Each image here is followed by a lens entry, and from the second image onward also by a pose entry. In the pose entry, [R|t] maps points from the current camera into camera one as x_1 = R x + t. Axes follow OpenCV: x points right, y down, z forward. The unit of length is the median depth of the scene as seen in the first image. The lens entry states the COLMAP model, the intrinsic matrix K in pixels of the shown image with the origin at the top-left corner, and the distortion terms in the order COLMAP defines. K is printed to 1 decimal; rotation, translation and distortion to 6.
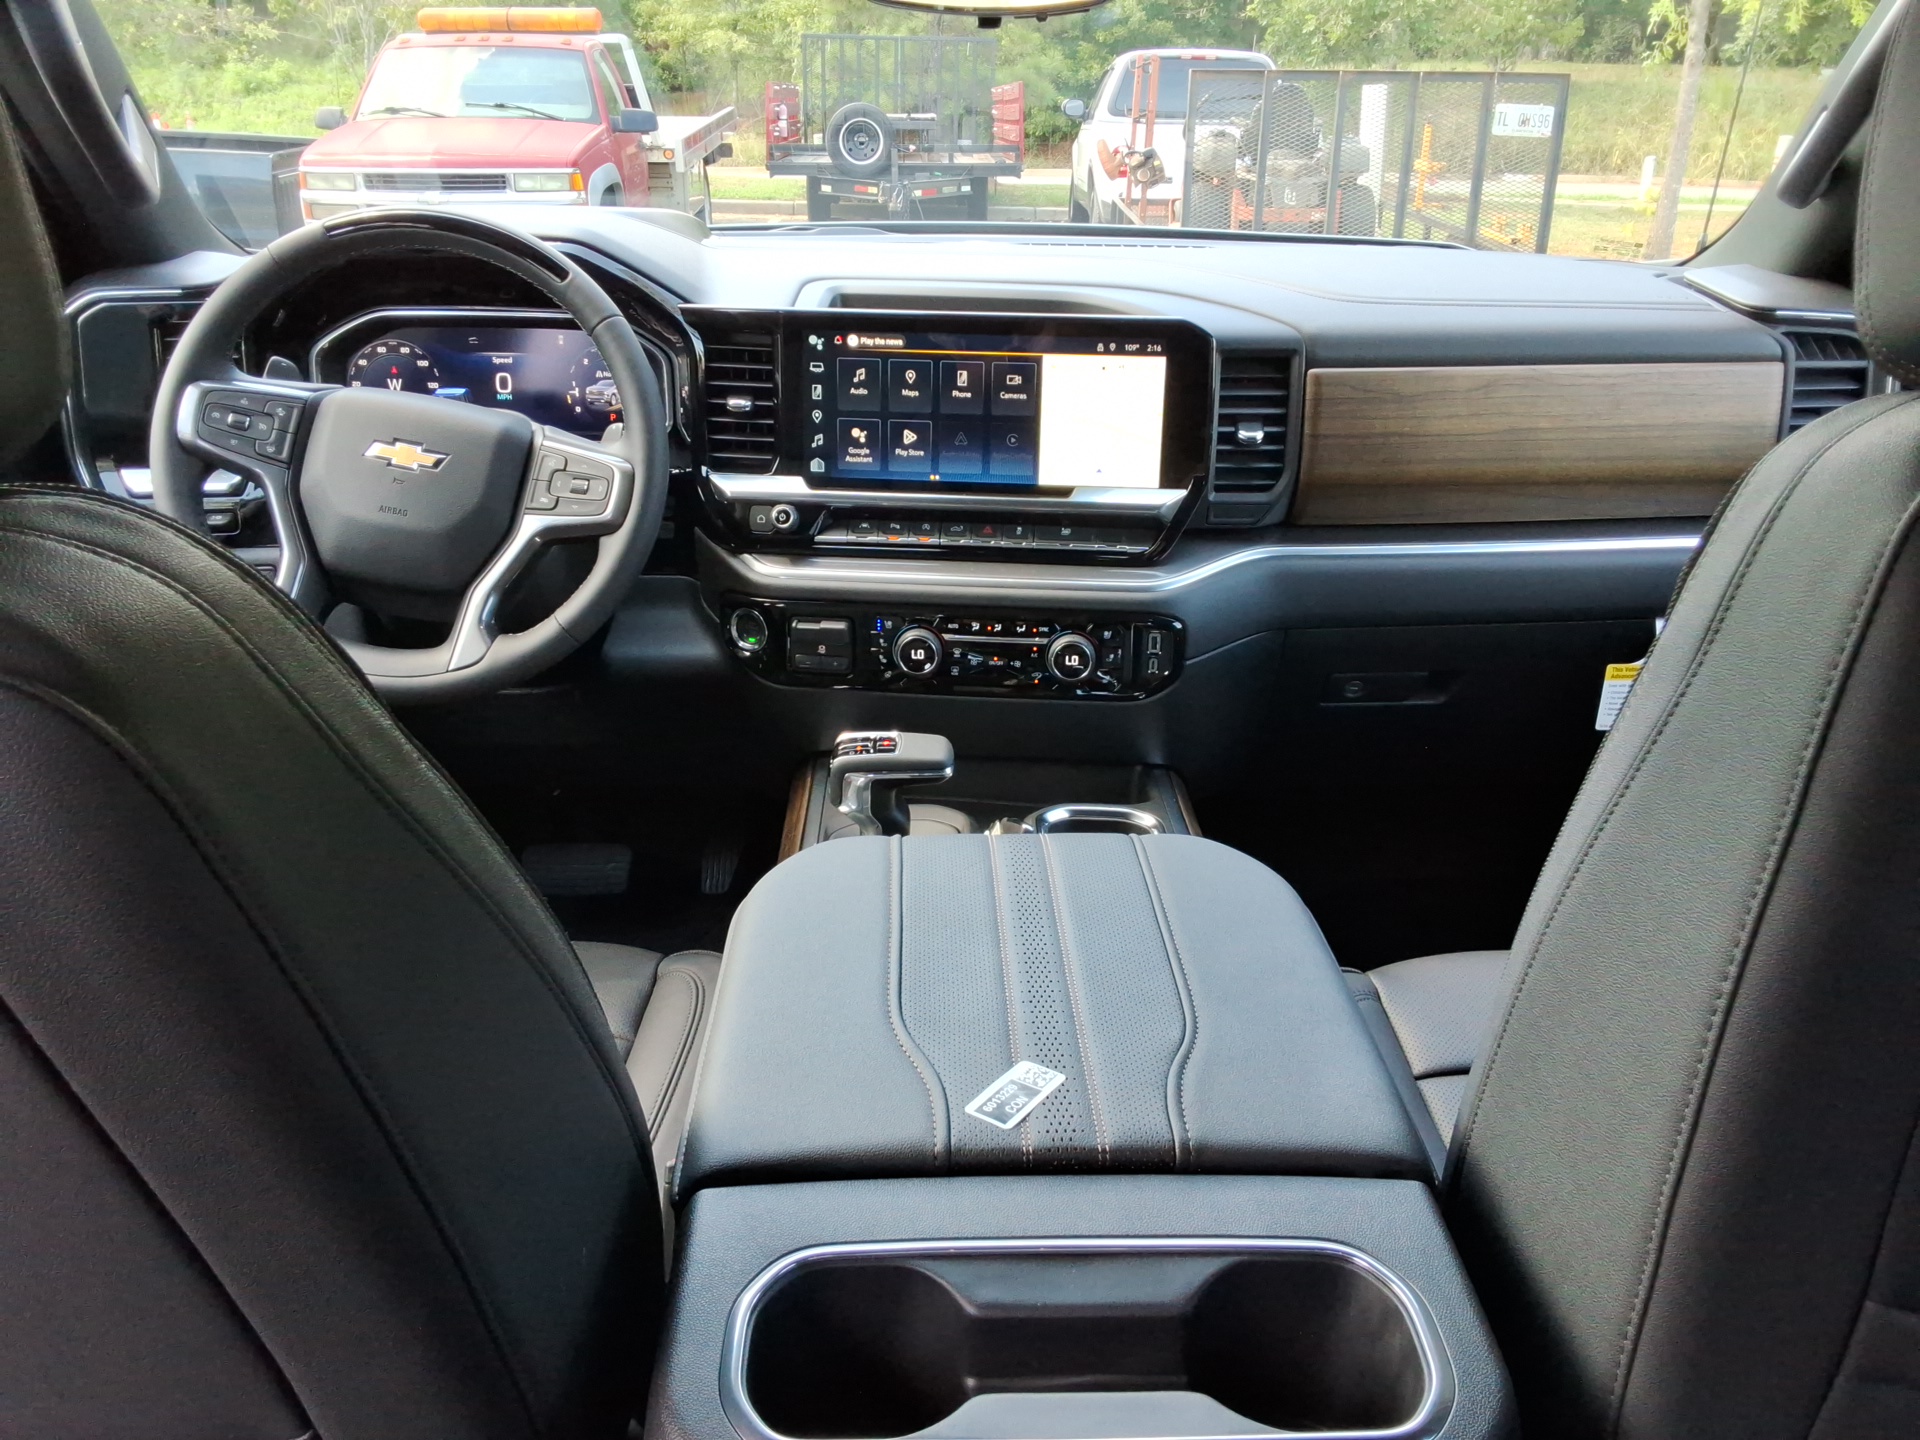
lens RADIAL K [[1534.9, 0, 974.2], [0, 1534.9, 698.4], [0, 0, 1]] dist [0.127501, -0.200002]
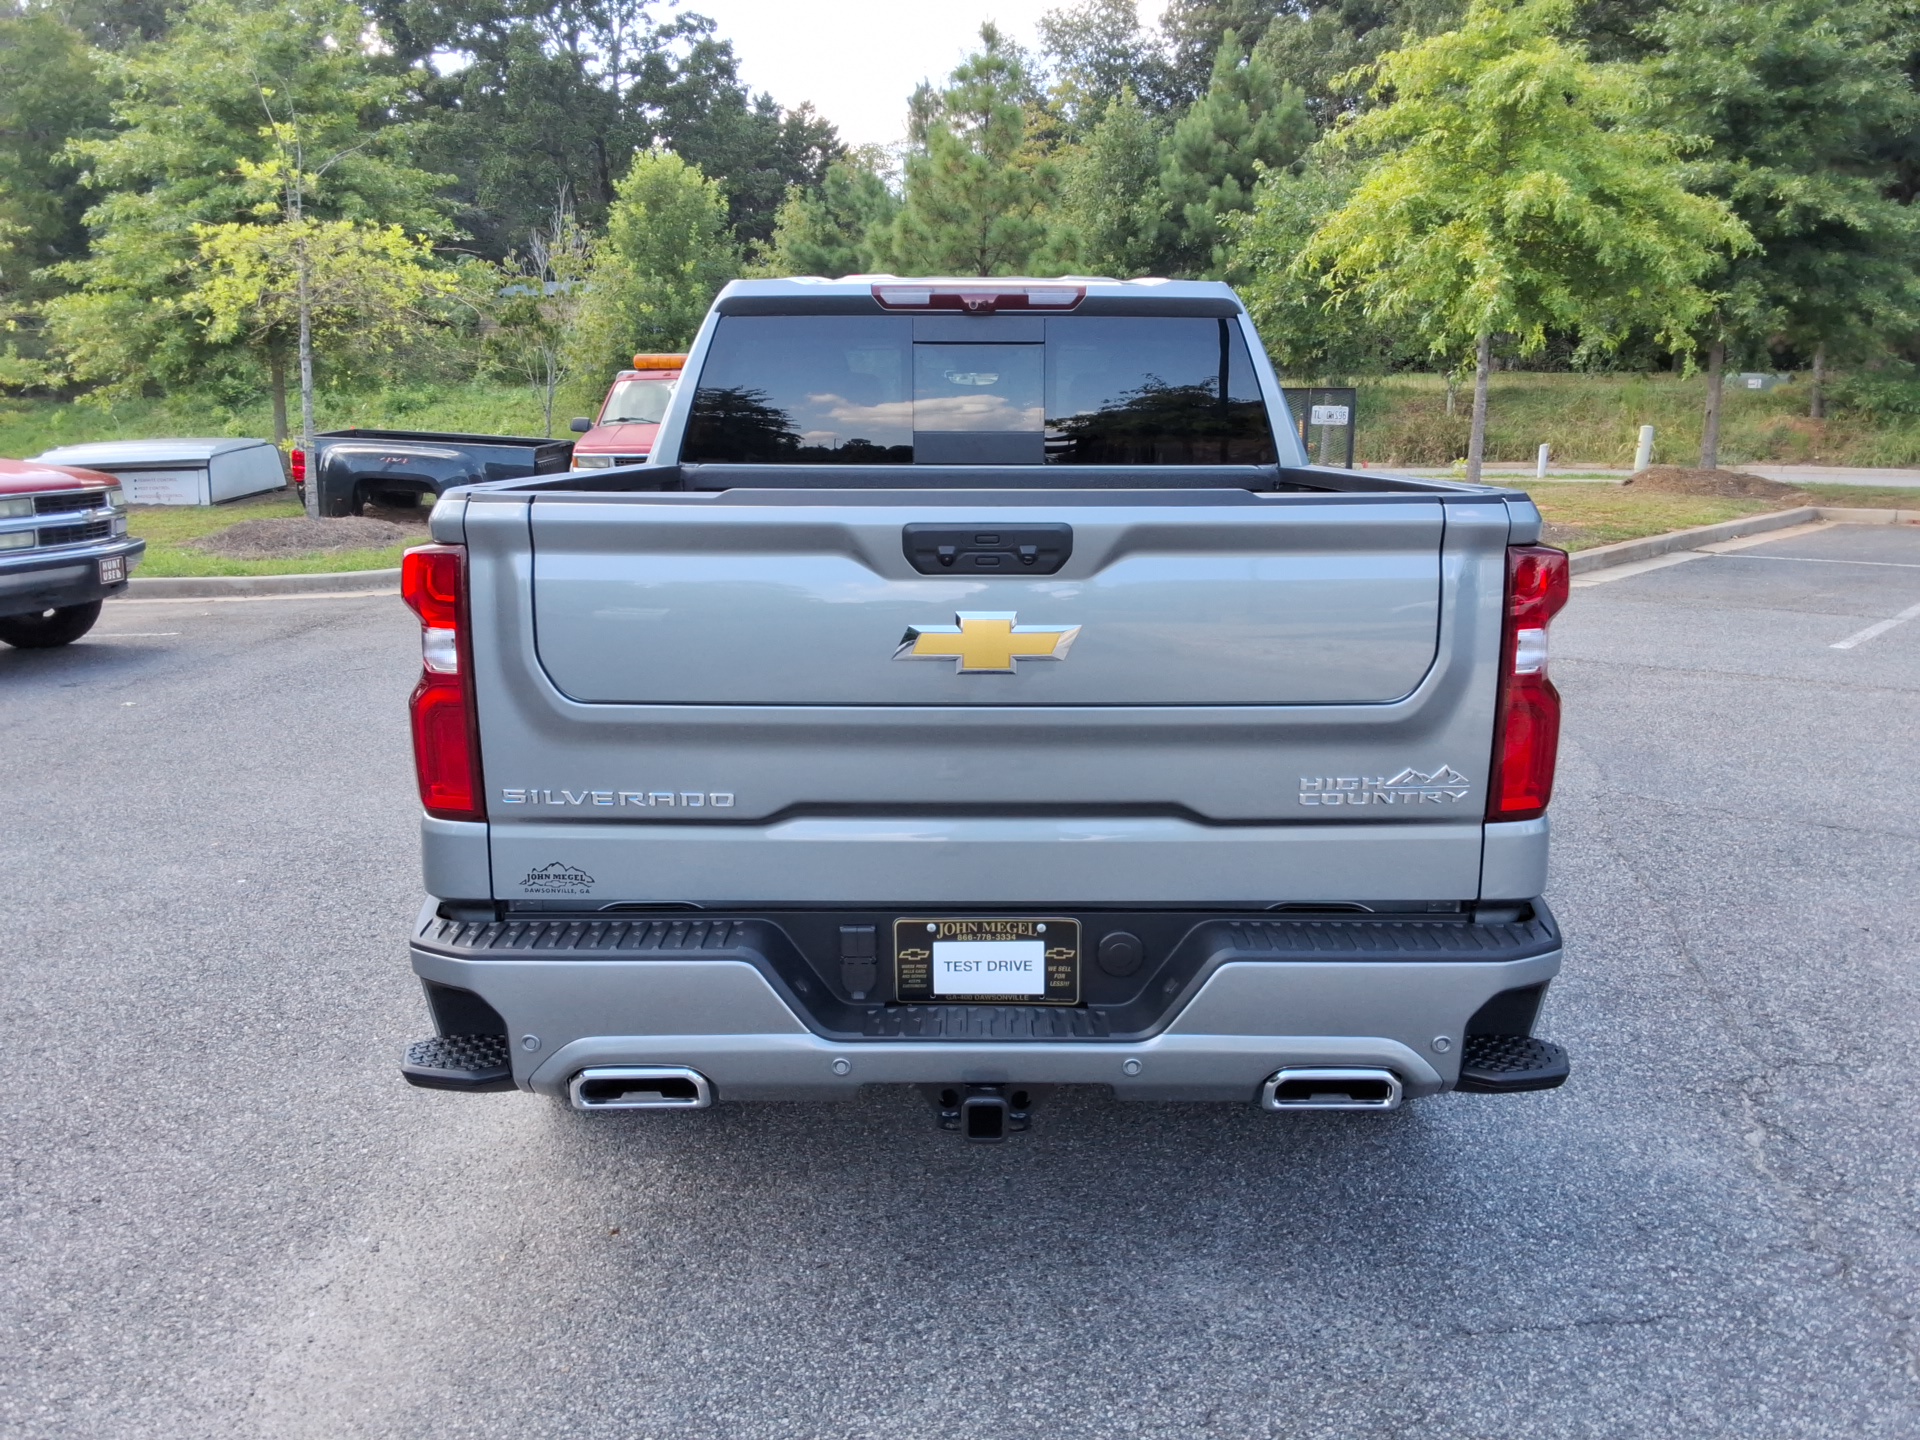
lens RADIAL K [[1534.9, 0, 974.2], [0, 1534.9, 698.4], [0, 0, 1]] dist [0.127501, -0.200002]
pose [[0.999497, -0.006889, -0.030965, 0.163587], [0.001147, 0.983349, -0.181721, 1.310202], [0.031701, 0.181594, 0.982862, -3.335435]]
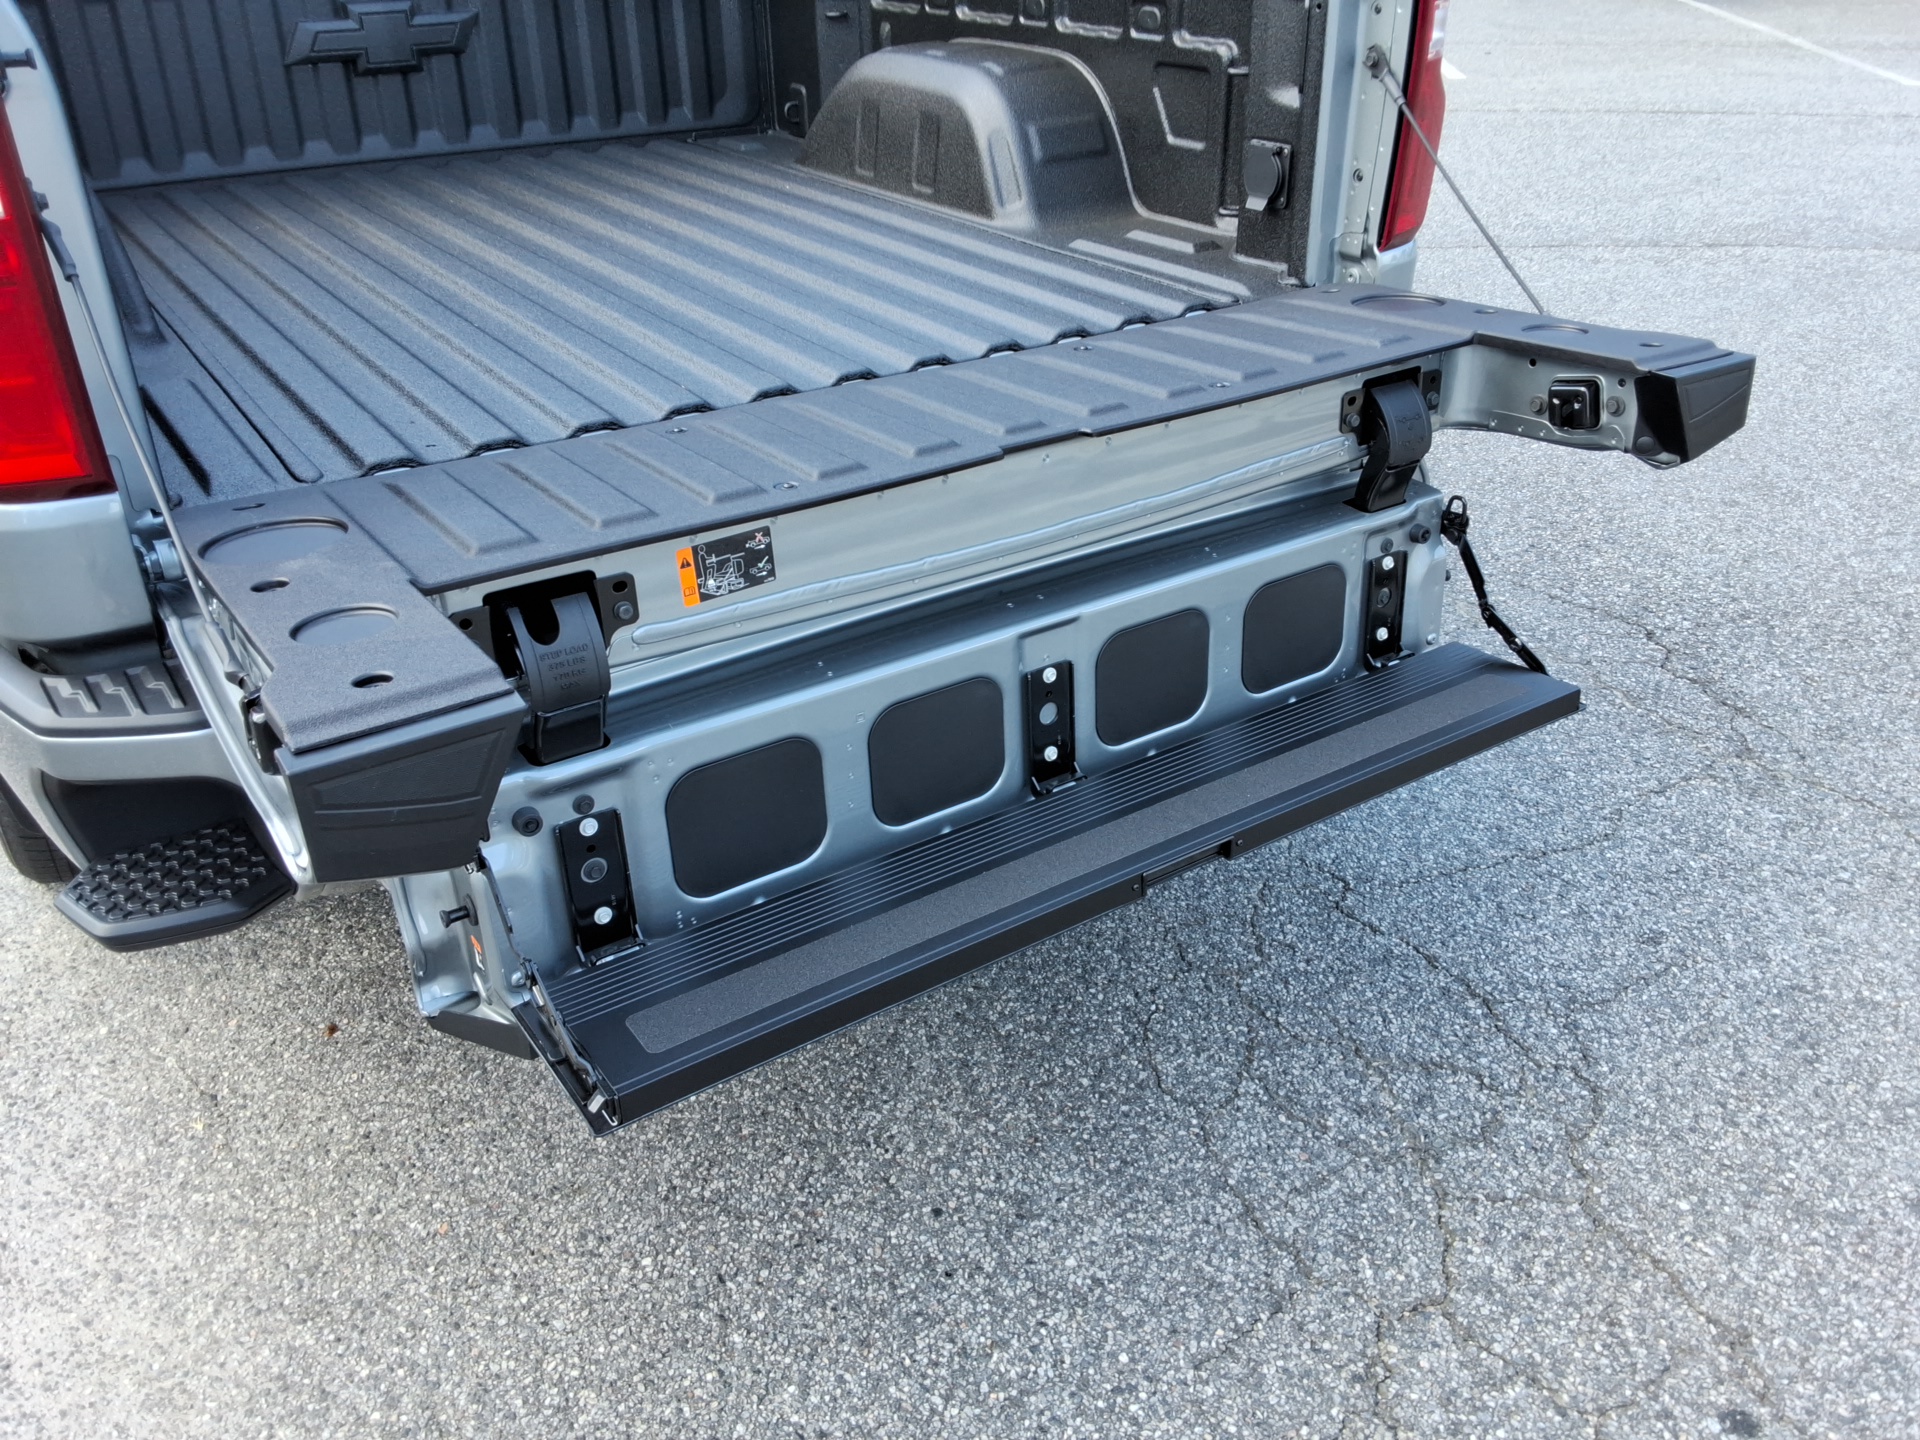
lens RADIAL K [[1534.9, 0, 974.2], [0, 1534.9, 698.4], [0, 0, 1]] dist [0.127501, -0.200002]
pose [[0.844501, -0.272771, 0.460885, -0.492572], [0.206745, 0.959910, 0.189287, 1.174344], [-0.494040, -0.064567, 0.867039, -2.702677]]
